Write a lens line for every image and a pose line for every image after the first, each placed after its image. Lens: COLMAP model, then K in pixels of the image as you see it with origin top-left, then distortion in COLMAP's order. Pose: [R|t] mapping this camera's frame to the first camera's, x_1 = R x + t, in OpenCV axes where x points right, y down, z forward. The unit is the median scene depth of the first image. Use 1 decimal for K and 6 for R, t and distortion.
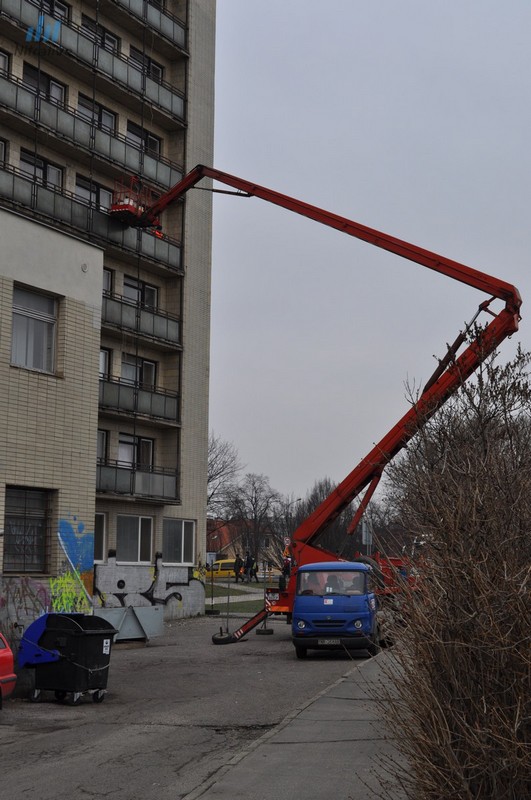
lens RADIAL K [[1243.4, 0, 265.5], [0, 1243.4, 400.0], [0, 0, 1]] dist [-0.006036, -0.021399]
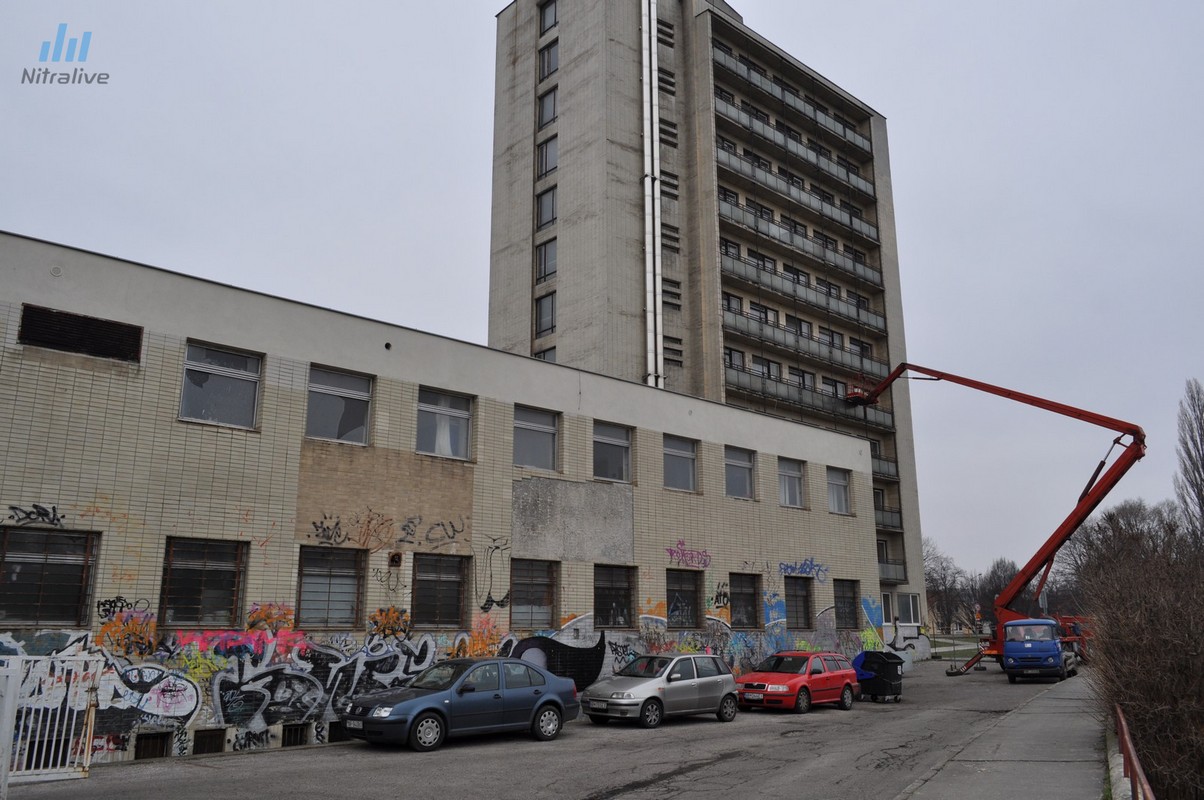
lens RADIAL K [[927.3, 0, 602.4], [0, 927.3, 406.7], [0, 0, 1]] dist [-0.010646, -0.007260]
pose [[0.939337, -0.096106, -0.329256, -0.028357], [0.061066, 0.991465, -0.115184, -0.023114], [0.337516, 0.088090, 0.937189, -0.202436]]
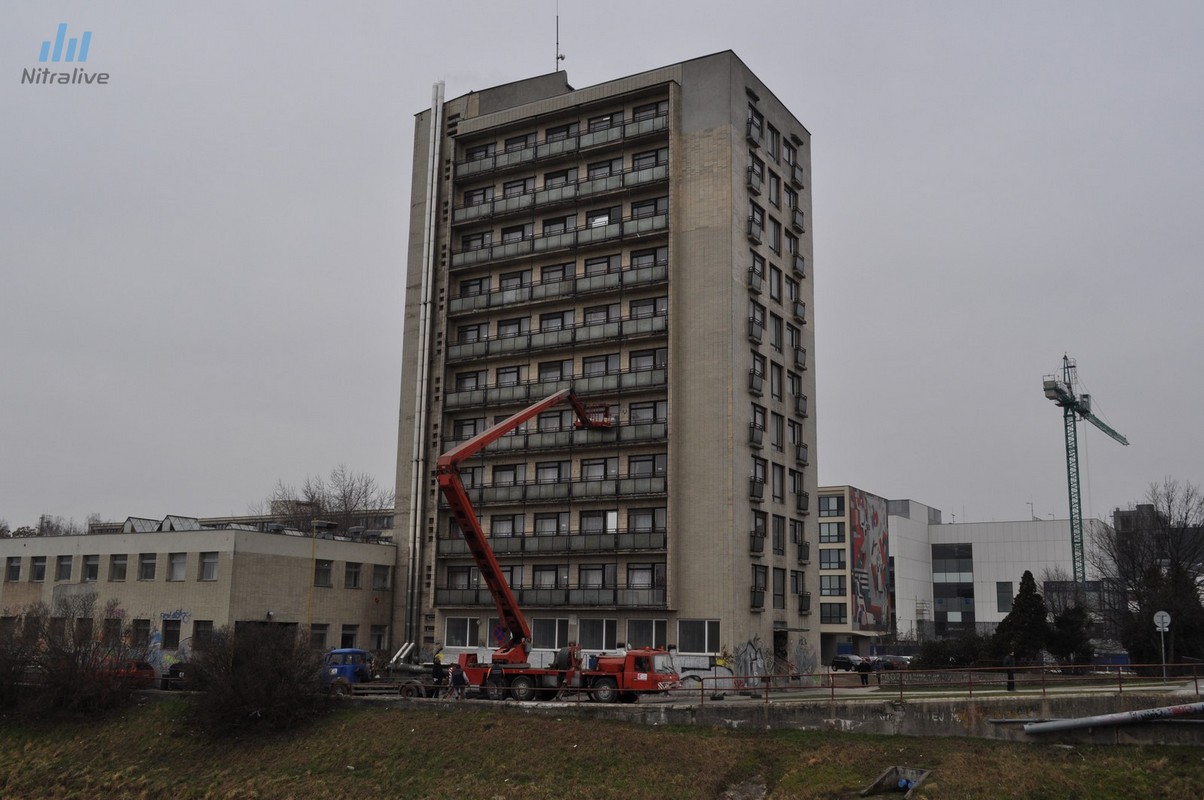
lens RADIAL K [[1166.7, 0, 602.0], [0, 1166.7, 400.0], [0, 0, 1]] dist [-0.005330, -0.002336]
pose [[-0.050782, -0.203605, -0.977735, 1.313184], [0.117551, 0.970975, -0.208302, 0.125568], [0.991768, -0.125511, -0.025374, 1.041801]]
